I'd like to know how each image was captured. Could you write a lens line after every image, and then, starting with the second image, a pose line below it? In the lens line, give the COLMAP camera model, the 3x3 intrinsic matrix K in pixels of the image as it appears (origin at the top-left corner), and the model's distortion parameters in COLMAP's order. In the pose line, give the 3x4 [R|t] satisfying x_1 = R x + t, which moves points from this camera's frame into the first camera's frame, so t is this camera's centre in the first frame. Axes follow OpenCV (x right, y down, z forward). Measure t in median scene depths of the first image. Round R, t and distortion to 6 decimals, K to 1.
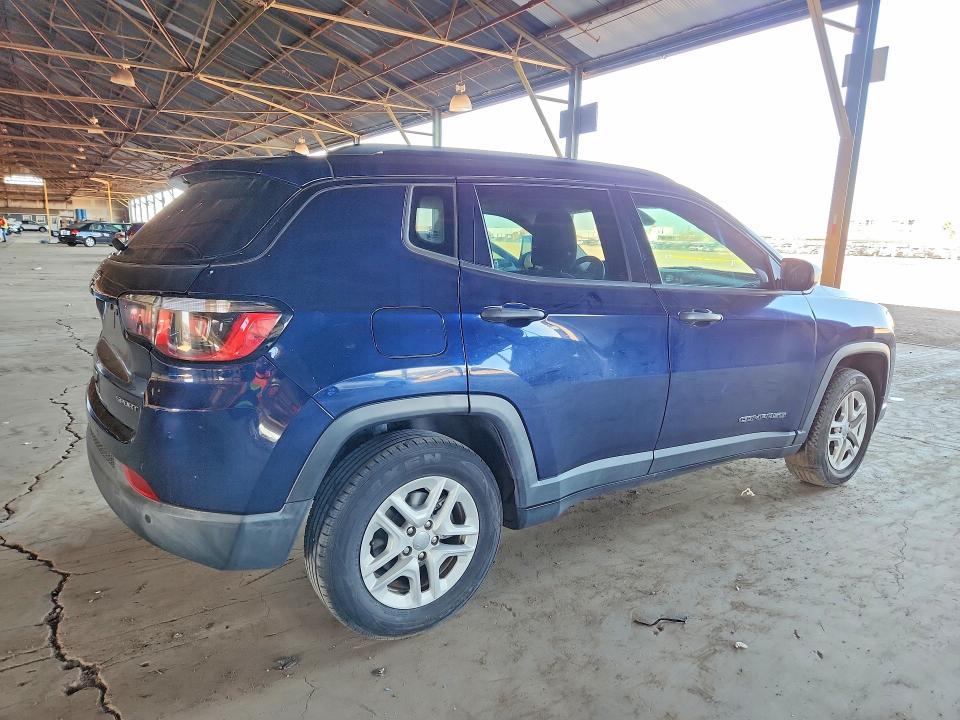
lens RADIAL K [[647.0, 0, 480.9], [0, 647.0, 360.3], [0, 0, 1]] dist [-0.002242, -0.001422]
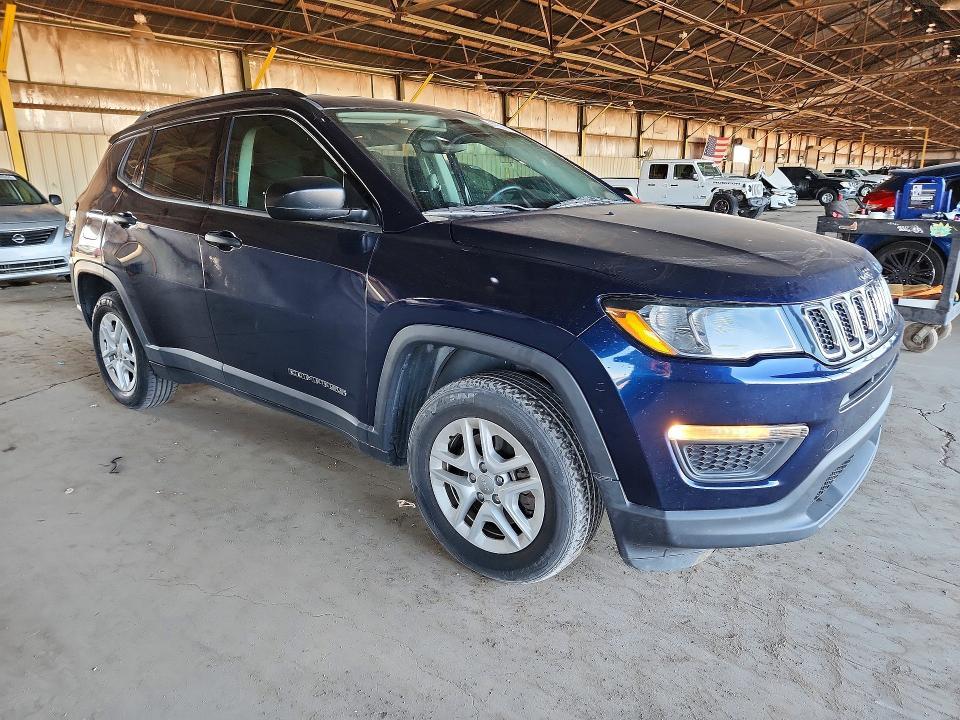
lens RADIAL K [[647.0, 0, 481.1], [0, 647.0, 359.7], [0, 0, 1]] dist [-0.002242, -0.001422]
pose [[0.304600, 0.222098, -0.926224, 1.416274], [-0.167704, 0.969748, 0.177383, -0.132675], [0.937600, 0.101300, 0.332632, 1.054674]]
